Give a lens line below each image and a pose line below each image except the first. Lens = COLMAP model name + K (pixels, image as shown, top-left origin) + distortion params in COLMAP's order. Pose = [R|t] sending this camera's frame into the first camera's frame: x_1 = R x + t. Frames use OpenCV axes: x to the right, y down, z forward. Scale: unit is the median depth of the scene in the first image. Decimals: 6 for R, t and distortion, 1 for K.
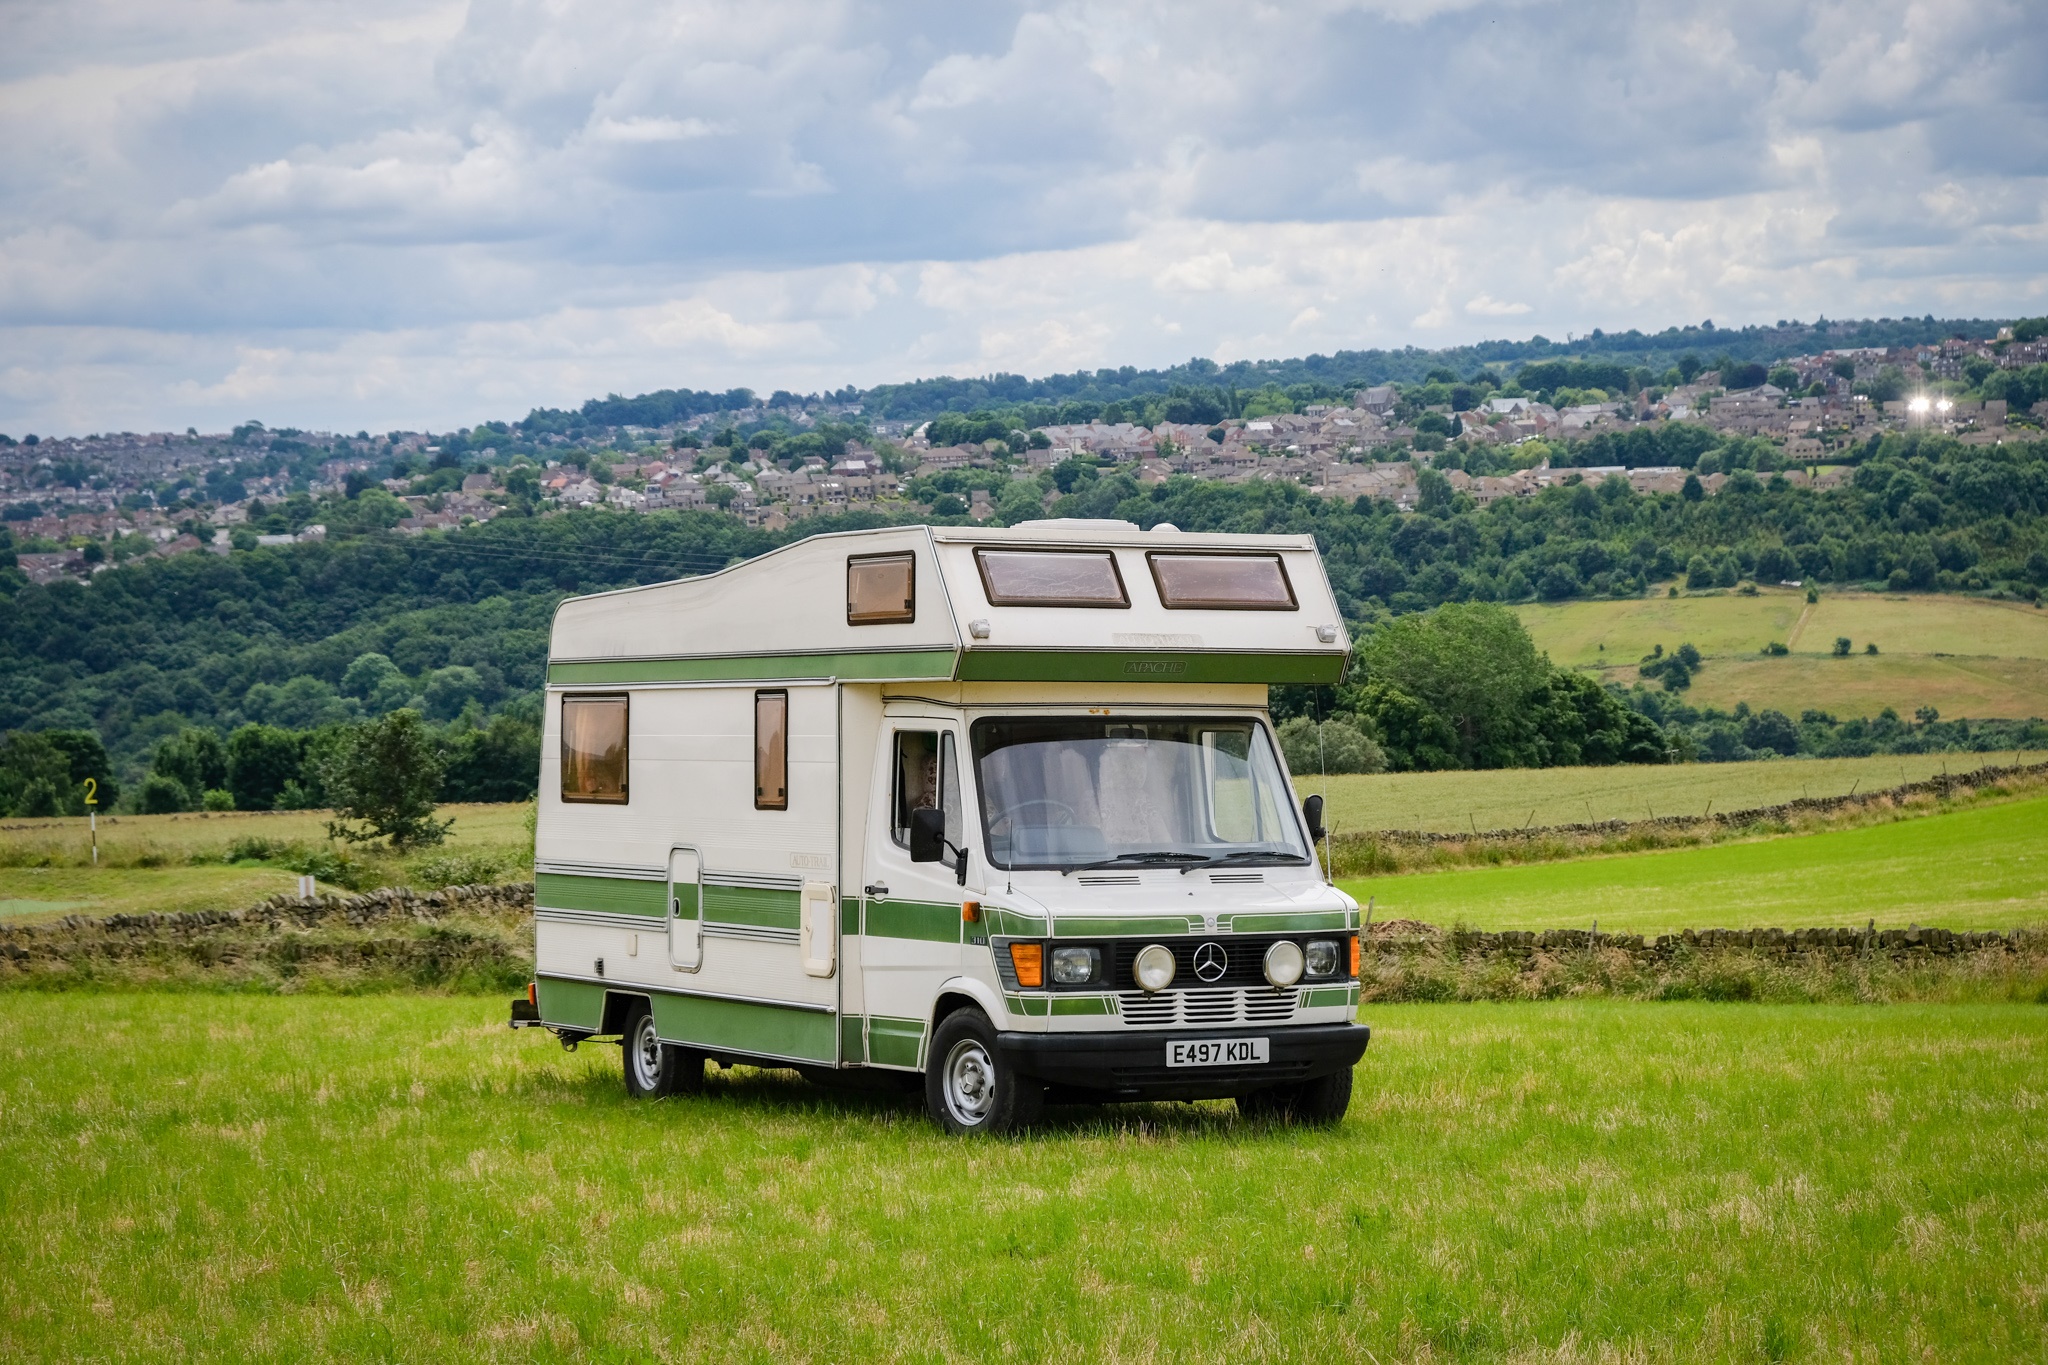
lens RADIAL K [[4782.4, 0, 1110.1], [0, 4782.4, 777.2], [0, 0, 1]] dist [-0.015054, 1.165272]
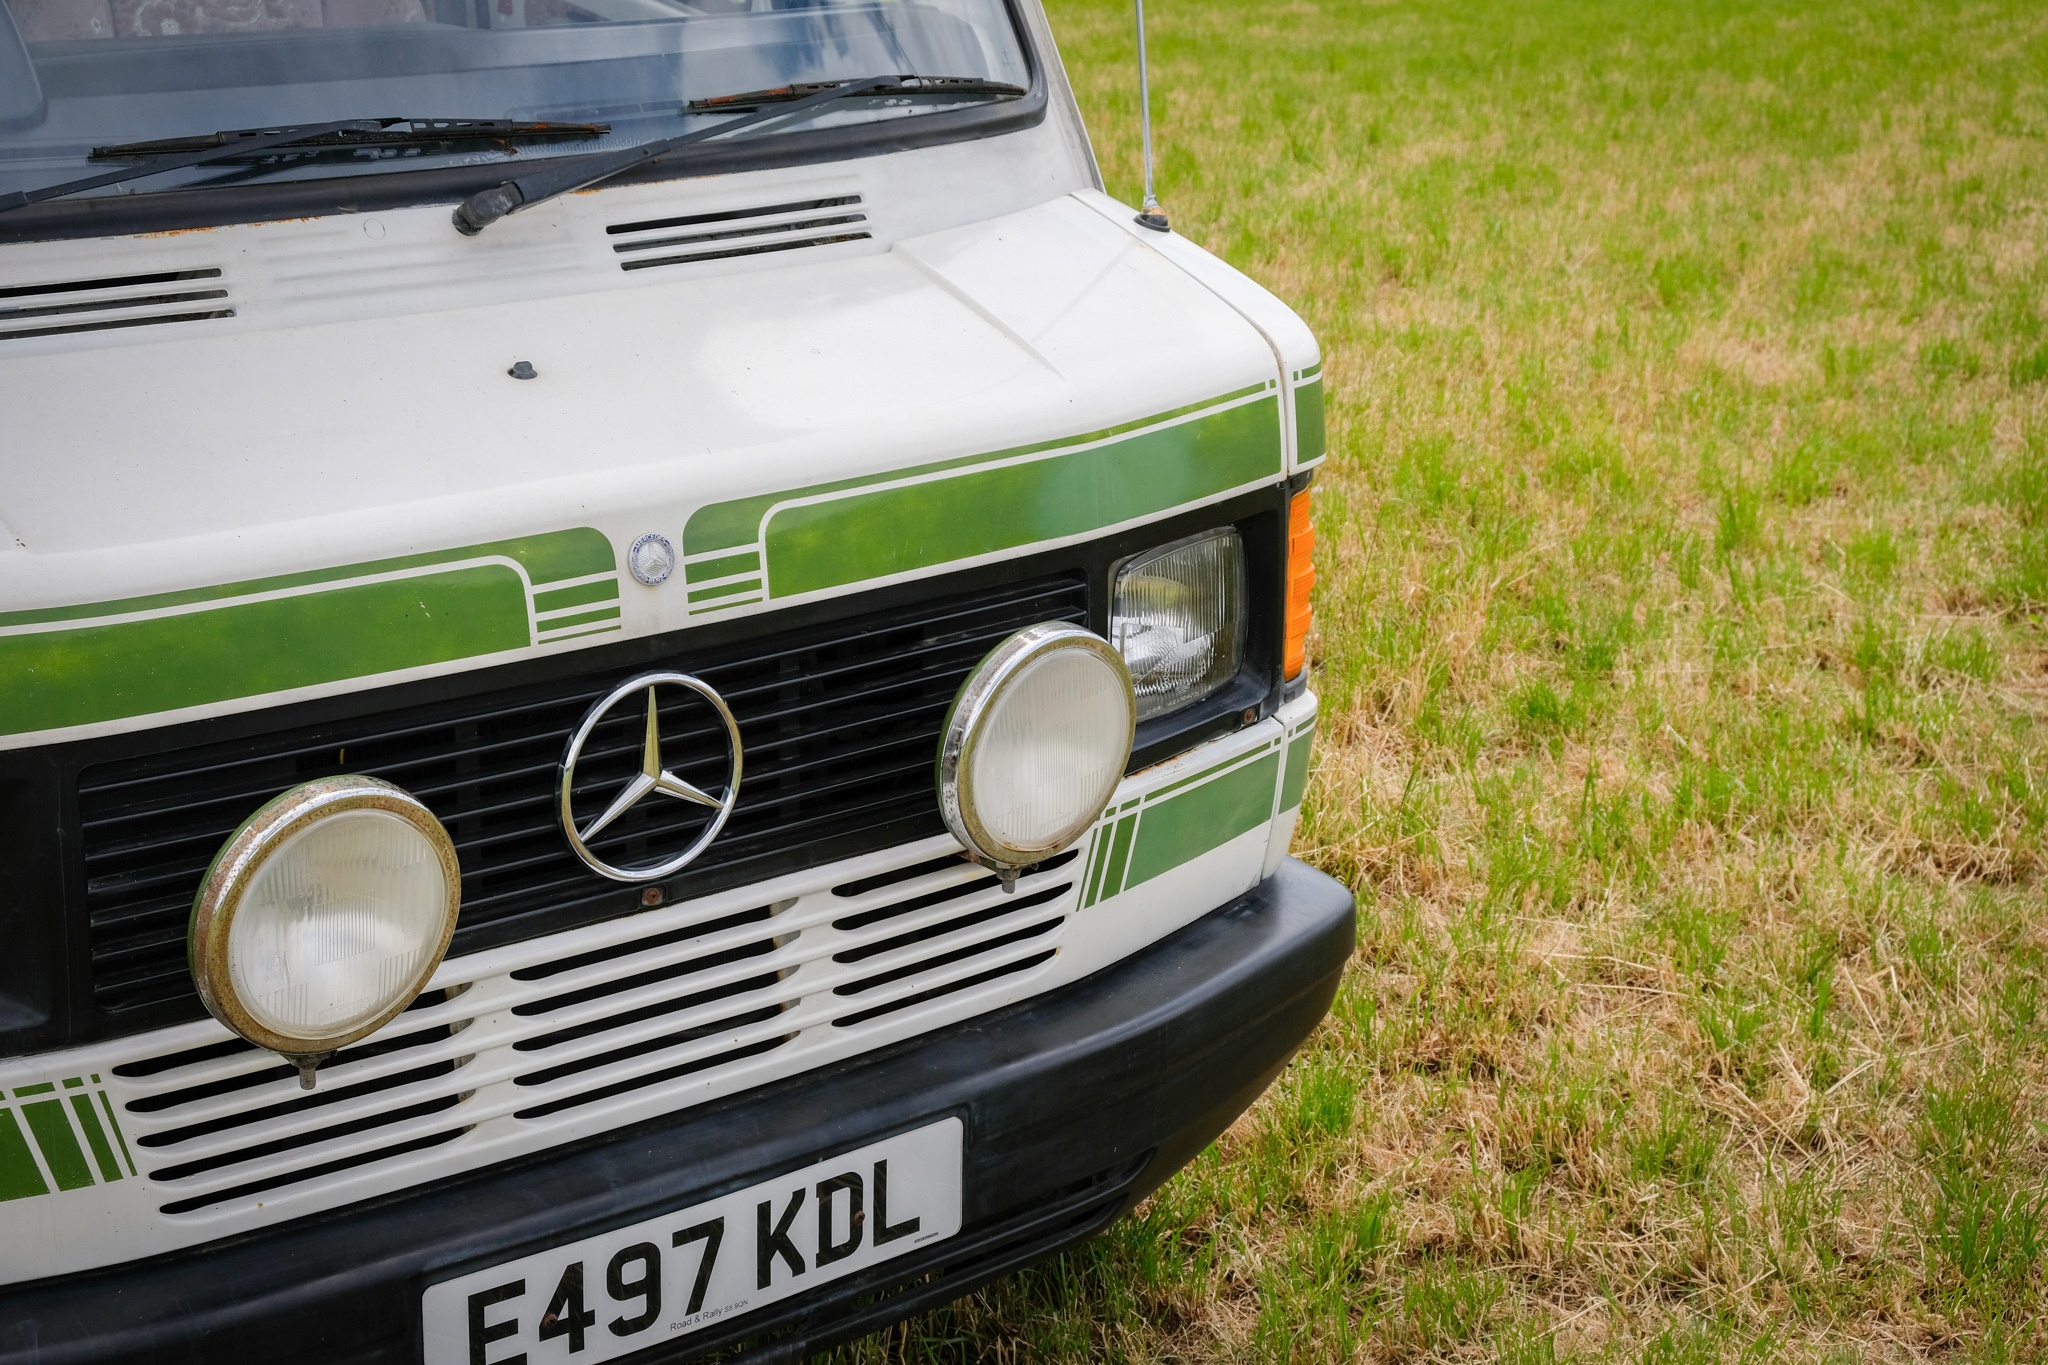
lens RADIAL K [[3499.1, 0, 1024.0], [0, 3499.1, 682.5], [0, 0, 1]] dist [0.196258, 0.066656]
pose [[0.980515, -0.047744, 0.190555, 0.009265], [-0.008096, 0.959371, 0.282030, -0.001930], [-0.196279, -0.278077, 0.940291, 0.834838]]
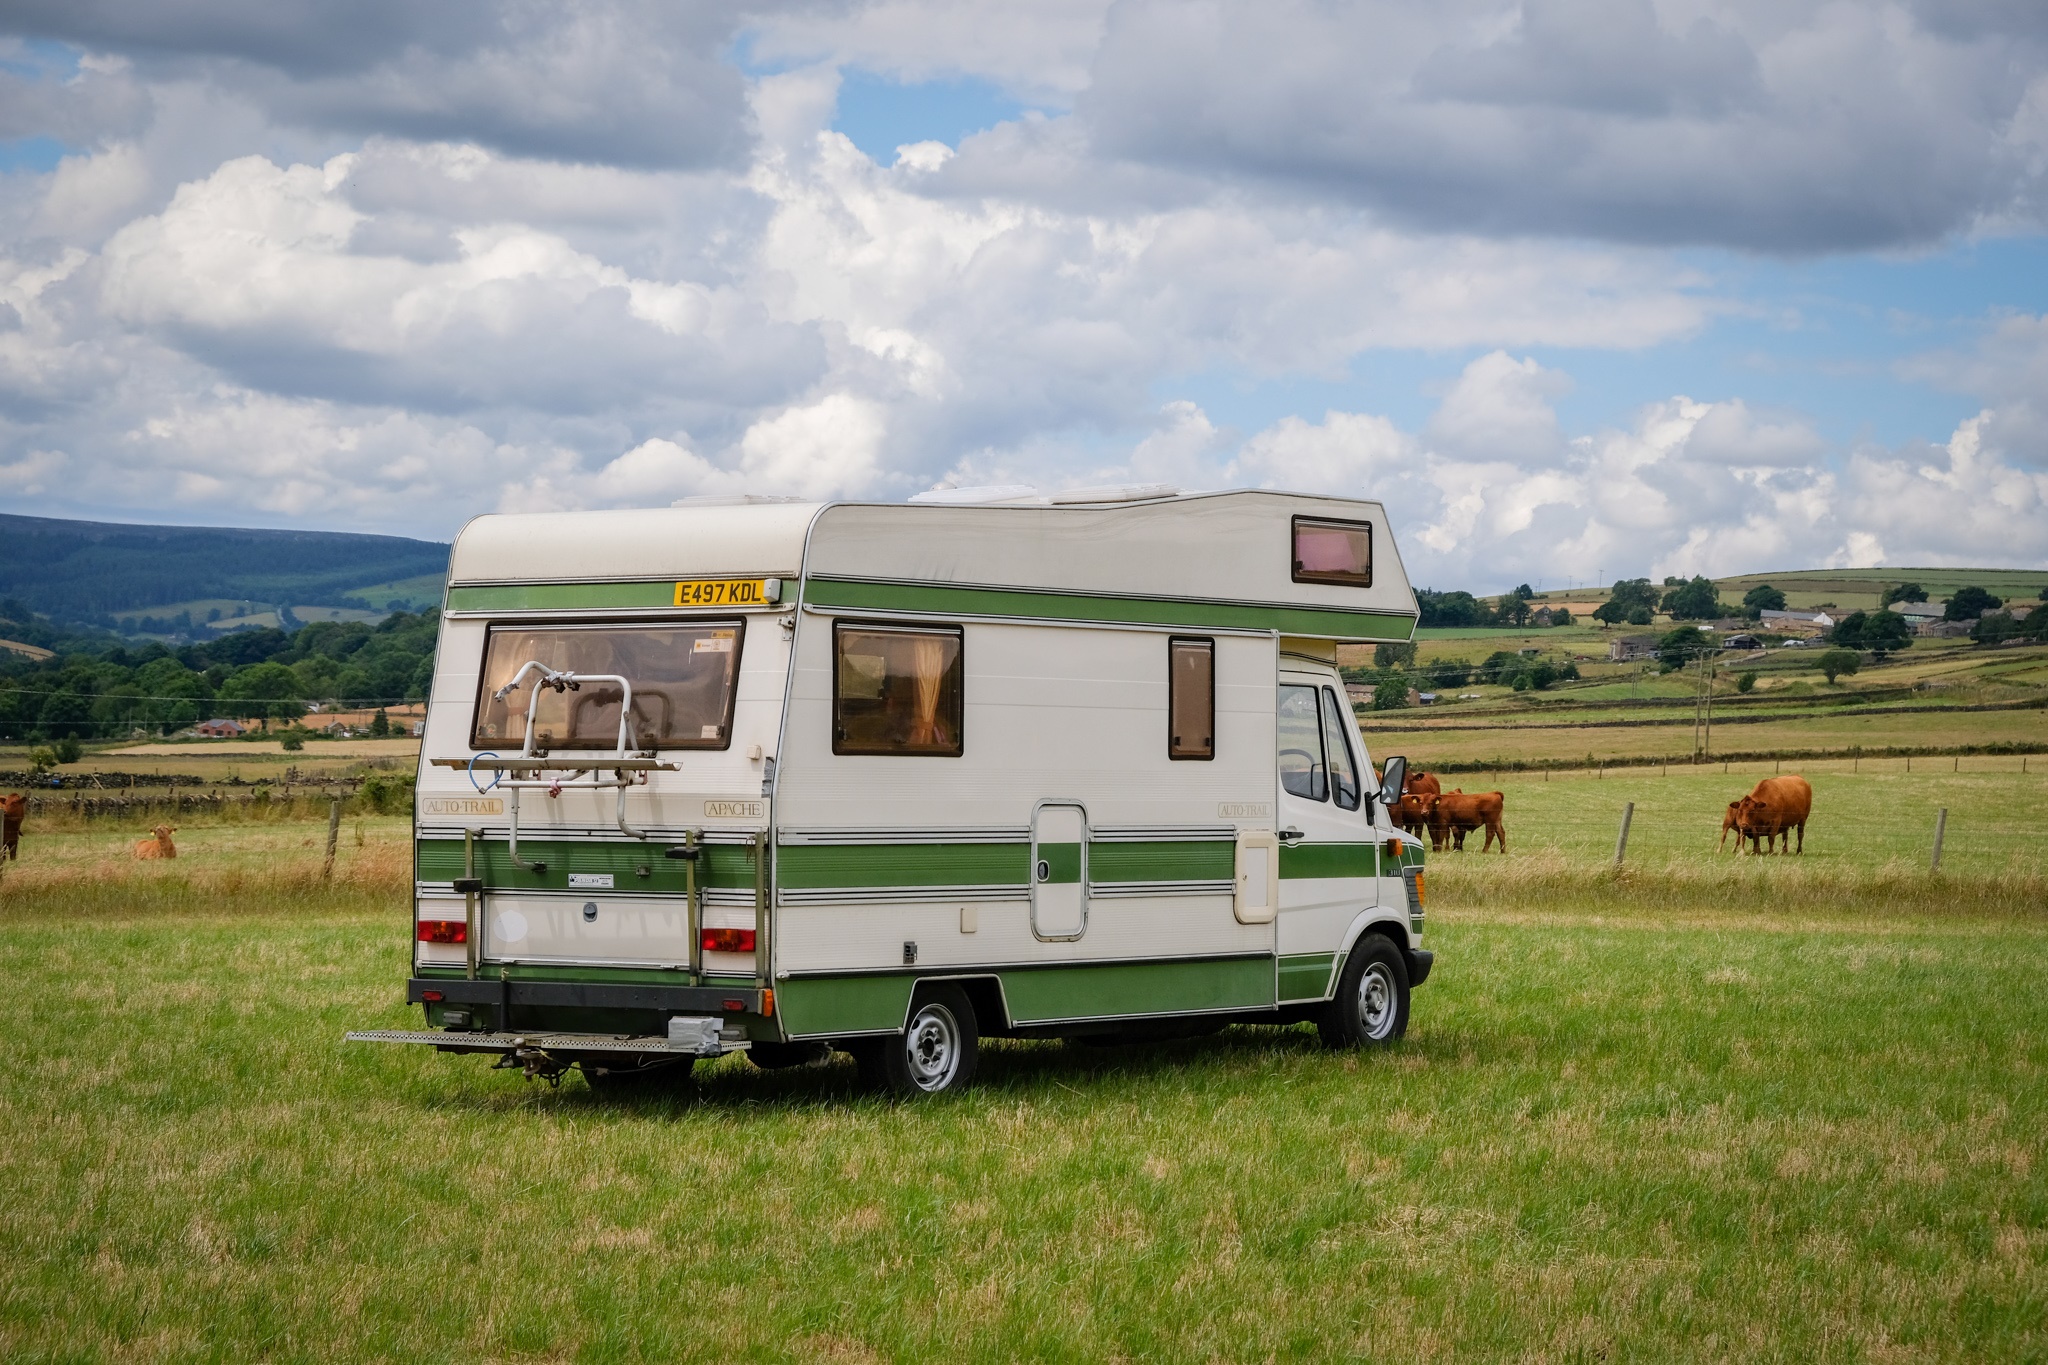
lens RADIAL K [[4782.4, 0, 1110.1], [0, 4782.4, 777.2], [0, 0, 1]] dist [-0.015054, 1.165272]
pose [[-0.452305, -0.002068, 0.891861, -0.962996], [0.001910, 0.999993, 0.003287, 0.007349], [-0.891861, 0.003191, -0.452298, 1.502067]]
